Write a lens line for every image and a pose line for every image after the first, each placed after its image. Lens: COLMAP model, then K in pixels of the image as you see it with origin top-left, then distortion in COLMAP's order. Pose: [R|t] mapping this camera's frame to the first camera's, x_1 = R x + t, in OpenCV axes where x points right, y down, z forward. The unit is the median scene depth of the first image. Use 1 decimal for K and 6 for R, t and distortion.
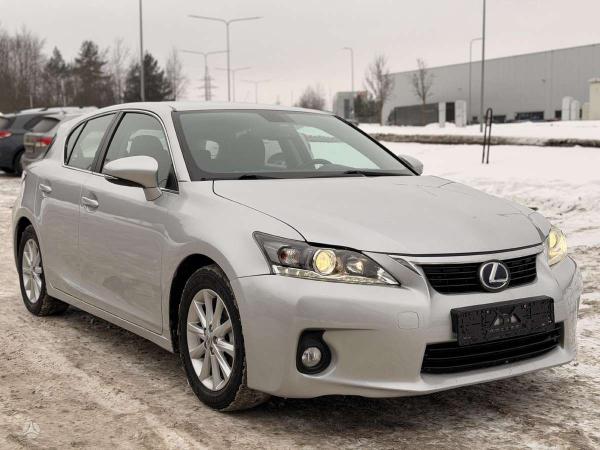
lens RADIAL K [[837.5, 0, 300.0], [0, 837.5, 225.0], [0, 0, 1]] dist [0.182160, -0.336395]
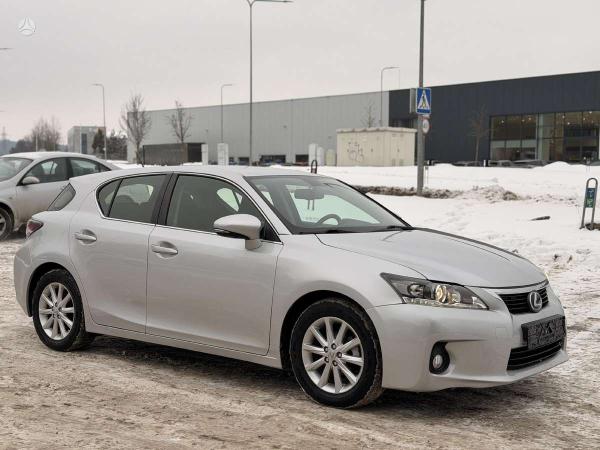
lens RADIAL K [[837.5, 0, 300.0], [0, 837.5, 225.0], [0, 0, 1]] dist [0.182160, -0.336395]
pose [[0.951428, 0.002290, 0.307863, -0.552961], [0.011190, 0.999054, -0.042013, -0.013001], [-0.307668, 0.043417, 0.950503, -0.247041]]
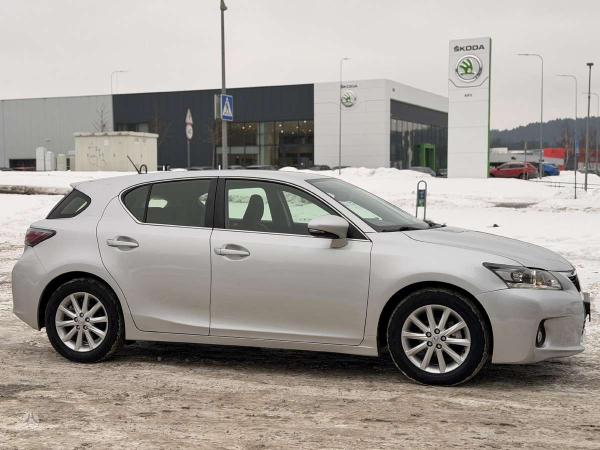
lens RADIAL K [[837.5, 0, 300.0], [0, 837.5, 225.0], [0, 0, 1]] dist [0.182160, -0.336395]
pose [[0.790032, -0.020674, 0.612717, -1.171312], [0.054567, 0.997836, -0.036690, -0.021266], [-0.610632, 0.062421, 0.789450, -0.030526]]
